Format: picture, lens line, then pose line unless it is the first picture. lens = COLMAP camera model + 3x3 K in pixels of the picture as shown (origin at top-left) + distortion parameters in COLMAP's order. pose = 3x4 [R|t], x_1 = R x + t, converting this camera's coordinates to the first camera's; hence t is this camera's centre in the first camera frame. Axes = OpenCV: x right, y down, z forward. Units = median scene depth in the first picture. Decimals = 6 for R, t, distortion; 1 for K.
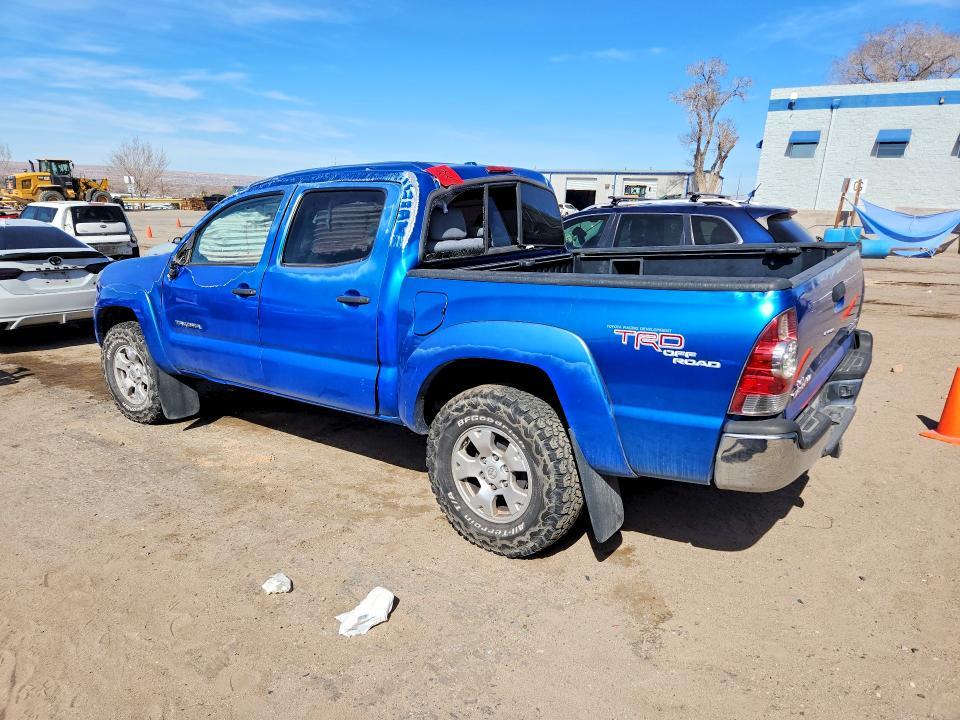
lens RADIAL K [[711.4, 0, 490.9], [0, 711.4, 360.4], [0, 0, 1]] dist [0.108884, -0.110232]
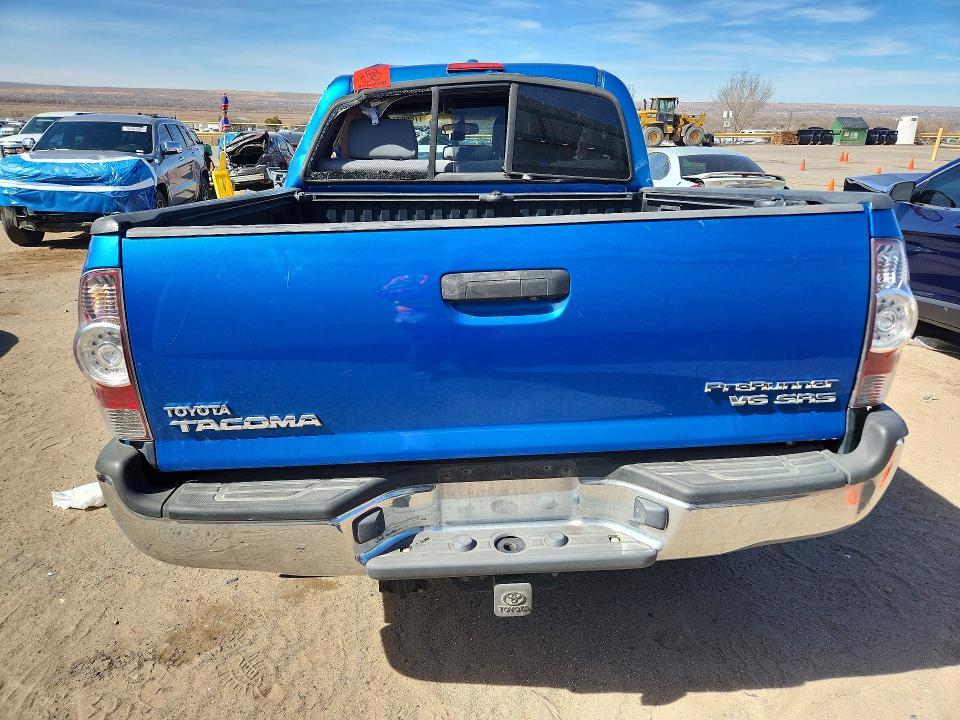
lens RADIAL K [[711.4, 0, 490.9], [0, 711.4, 360.4], [0, 0, 1]] dist [0.108884, -0.110232]
pose [[0.581873, 0.244081, -0.775789, 0.185050], [-0.183969, 0.968679, 0.166785, -0.026568], [0.792199, 0.045673, 0.608551, 0.153536]]
